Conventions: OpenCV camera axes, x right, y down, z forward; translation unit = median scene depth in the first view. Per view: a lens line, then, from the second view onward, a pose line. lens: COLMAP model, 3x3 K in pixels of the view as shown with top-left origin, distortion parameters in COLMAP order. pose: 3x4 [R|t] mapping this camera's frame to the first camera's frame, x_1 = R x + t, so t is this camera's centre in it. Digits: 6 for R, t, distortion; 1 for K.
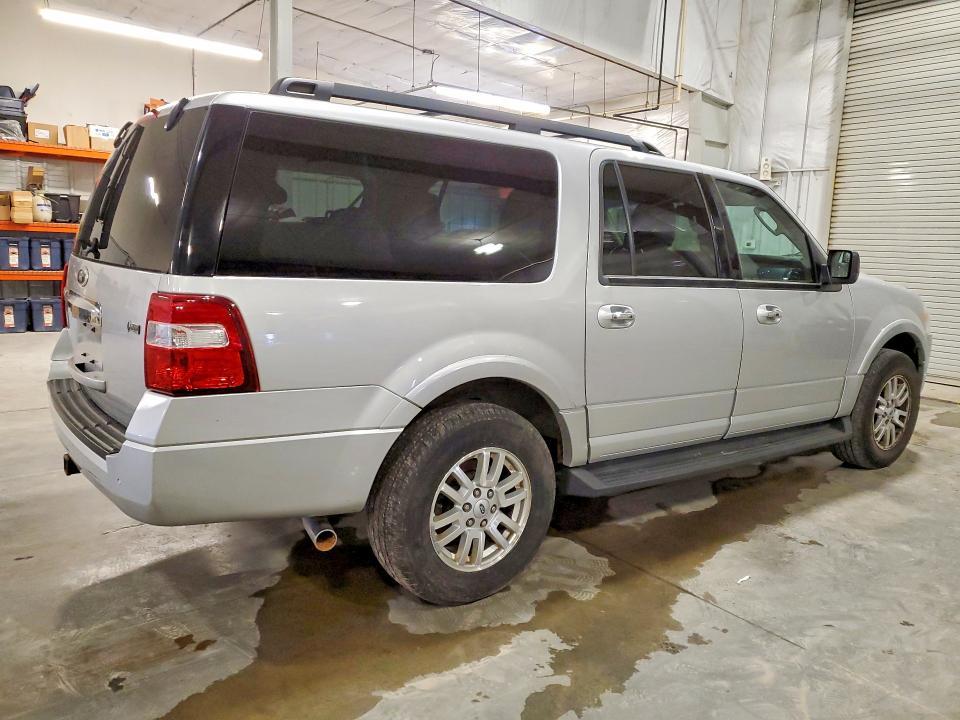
lens RADIAL K [[747.2, 0, 481.4], [0, 747.2, 367.4], [0, 0, 1]] dist [0.013423, 0.024372]
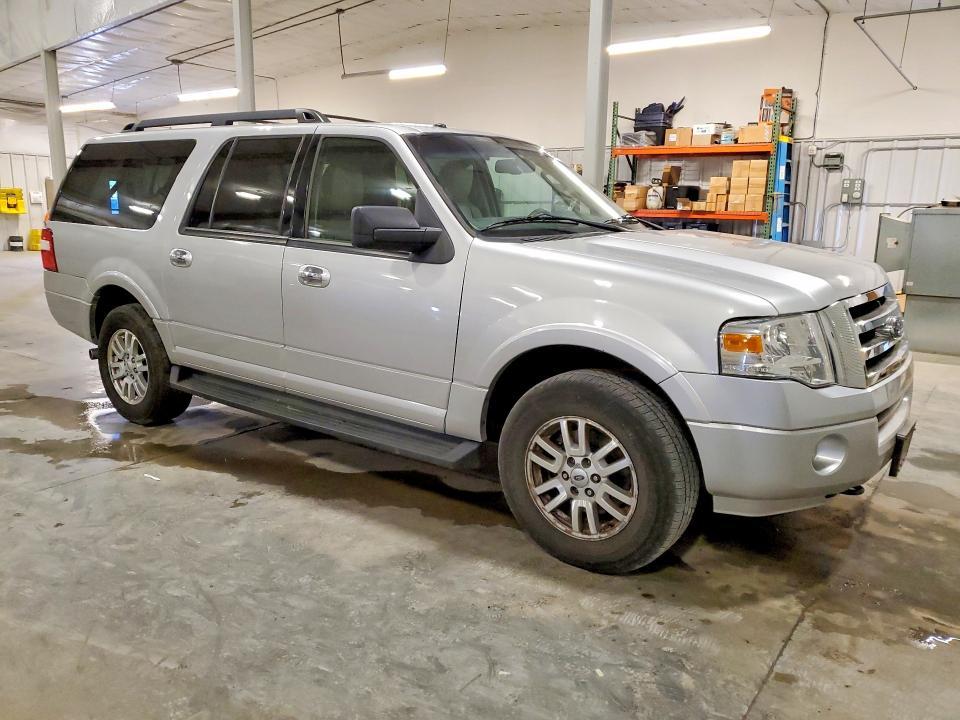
lens RADIAL K [[747.2, 0, 482.4], [0, 747.2, 353.4], [0, 0, 1]] dist [0.013423, 0.024372]
pose [[0.285396, 0.154552, -0.945866, 1.409432], [-0.165265, 0.980065, 0.110274, -0.119337], [0.944053, 0.124847, 0.305249, 0.962045]]
